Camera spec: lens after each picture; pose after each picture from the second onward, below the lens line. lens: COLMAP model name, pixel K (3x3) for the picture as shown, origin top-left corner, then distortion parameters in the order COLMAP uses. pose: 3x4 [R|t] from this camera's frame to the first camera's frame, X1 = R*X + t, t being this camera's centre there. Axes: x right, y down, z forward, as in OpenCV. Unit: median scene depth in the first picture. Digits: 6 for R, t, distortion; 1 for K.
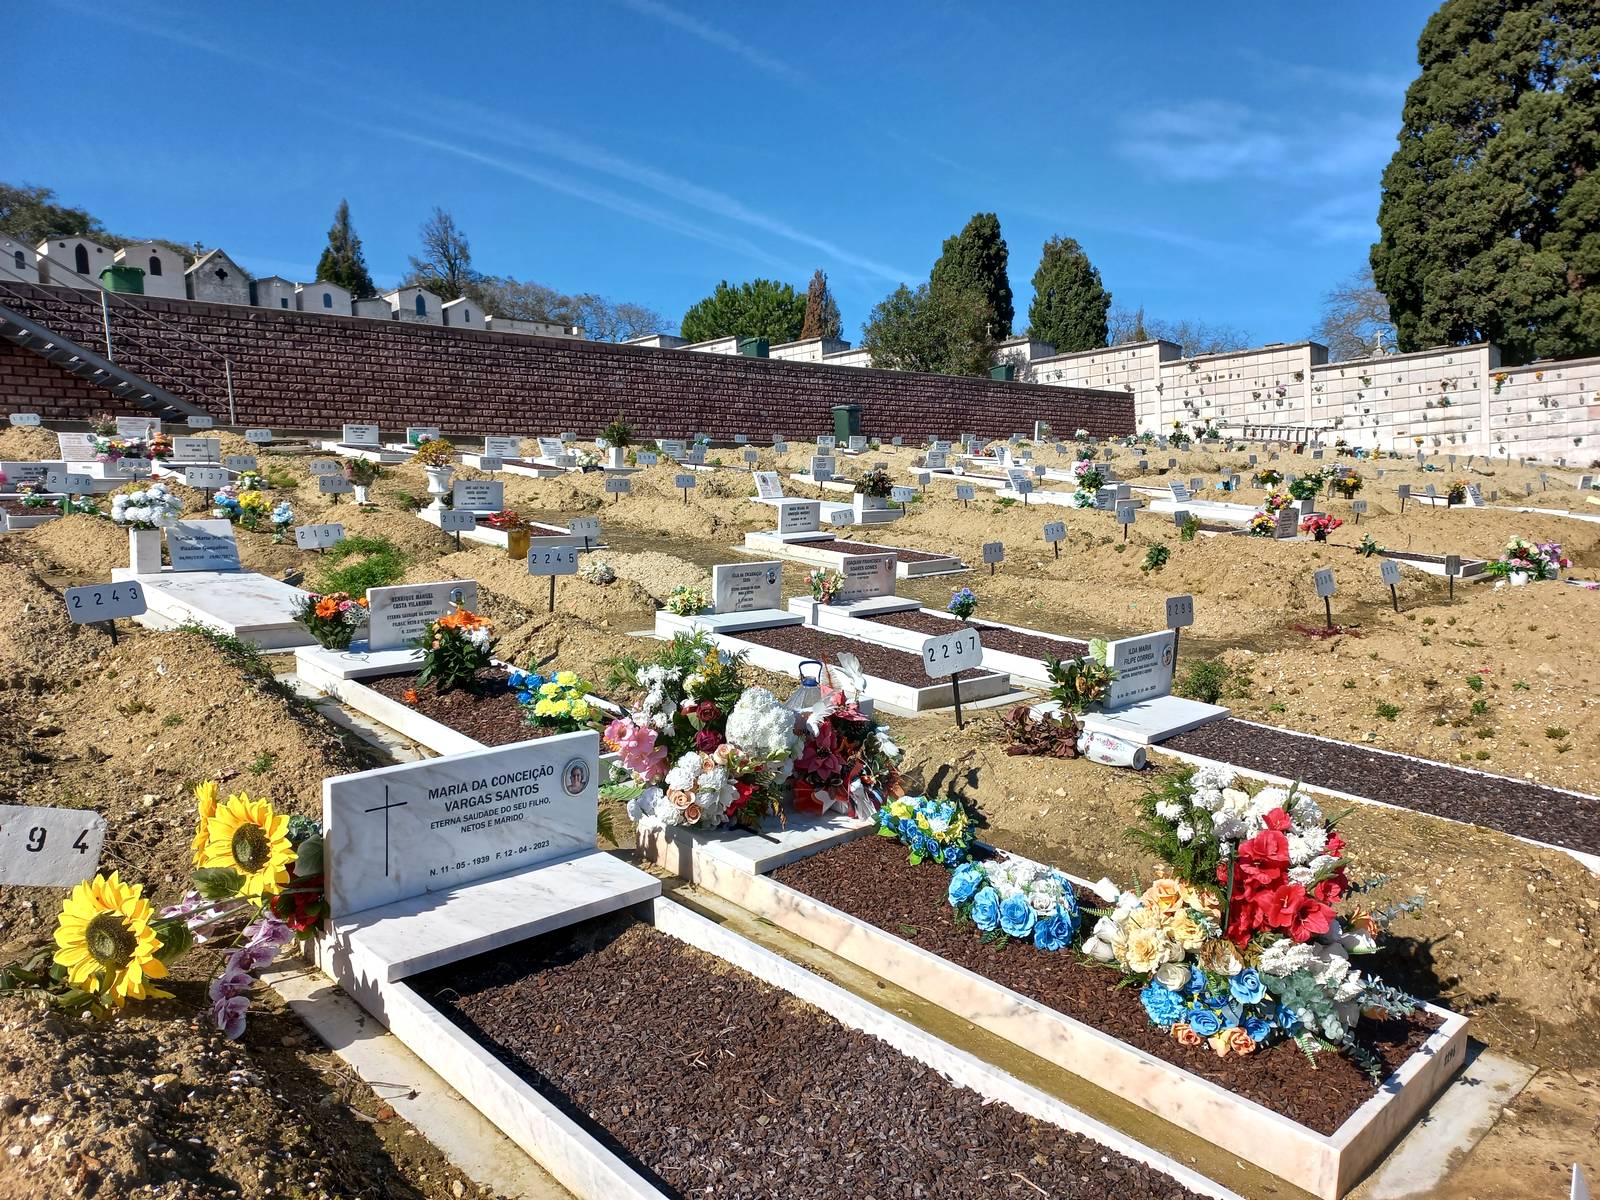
lens RADIAL K [[1153.4, 0, 800.0], [0, 1153.4, 600.0], [0, 0, 1]] dist [0.076462, -0.034837]
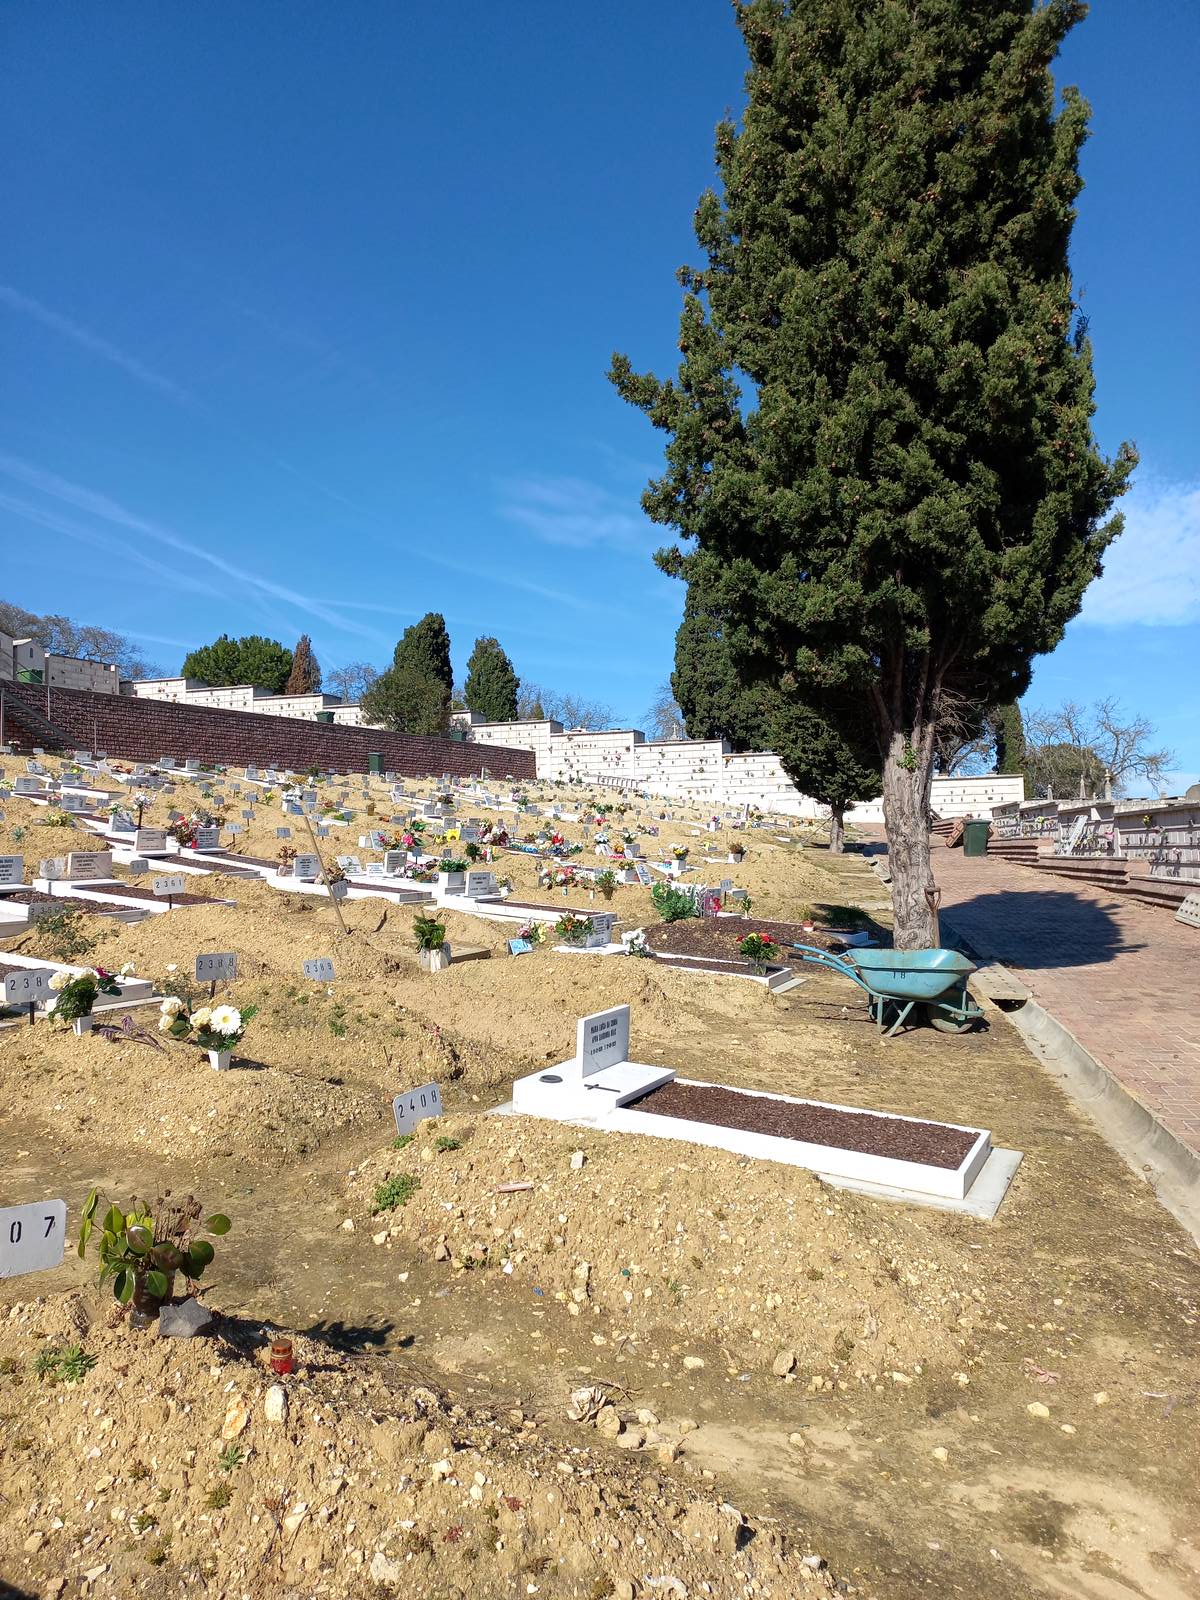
lens RADIAL K [[1153.4, 0, 600.0], [0, 1153.4, 800.0], [0, 0, 1]] dist [0.076462, -0.034837]
pose [[0.941202, 0.049105, 0.334256, -0.153209], [-0.013890, 0.994168, -0.106940, 0.056376], [-0.337558, 0.096009, 0.936396, -0.500153]]
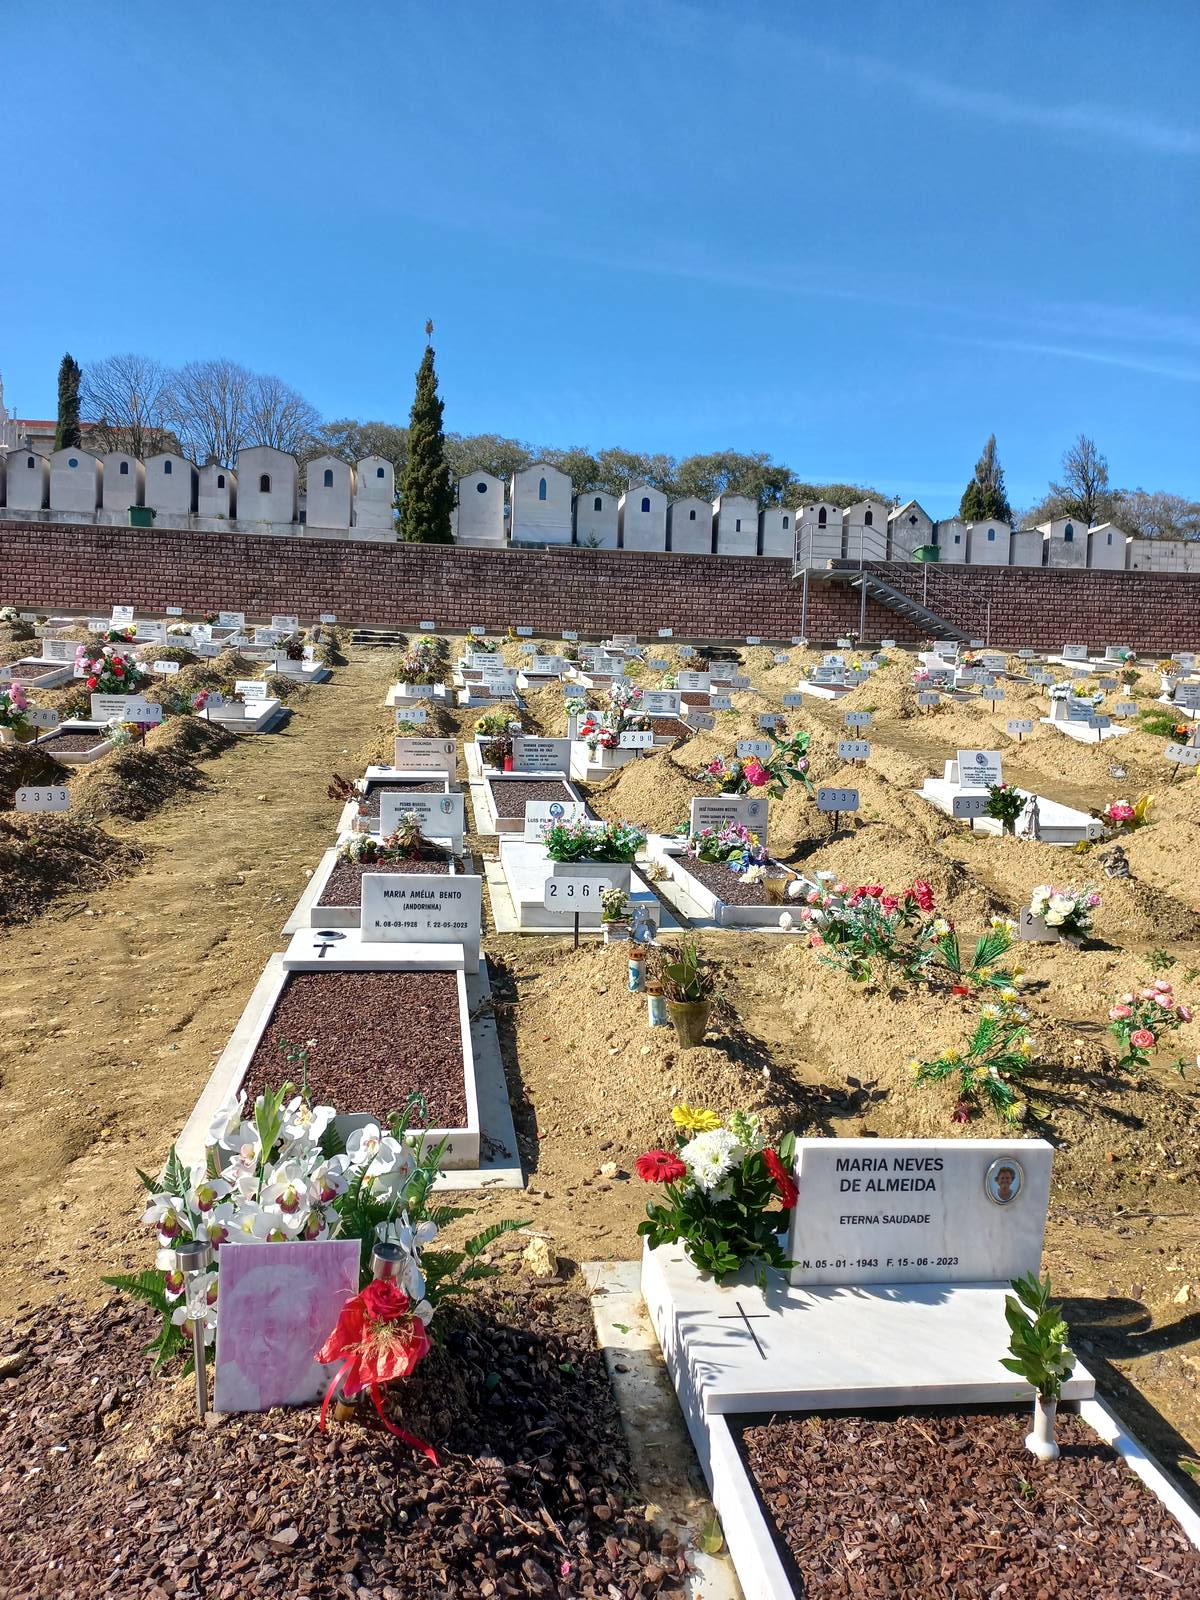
lens RADIAL K [[1160.0, 0, 584.8], [0, 1160.0, 794.4], [0, 0, 1]] dist [0.128693, -0.225784]
pose [[0.795313, 0.089957, -0.599487, 0.016788], [-0.096345, 0.995116, 0.021507, 0.028335], [0.598494, 0.040652, 0.800095, -0.240430]]
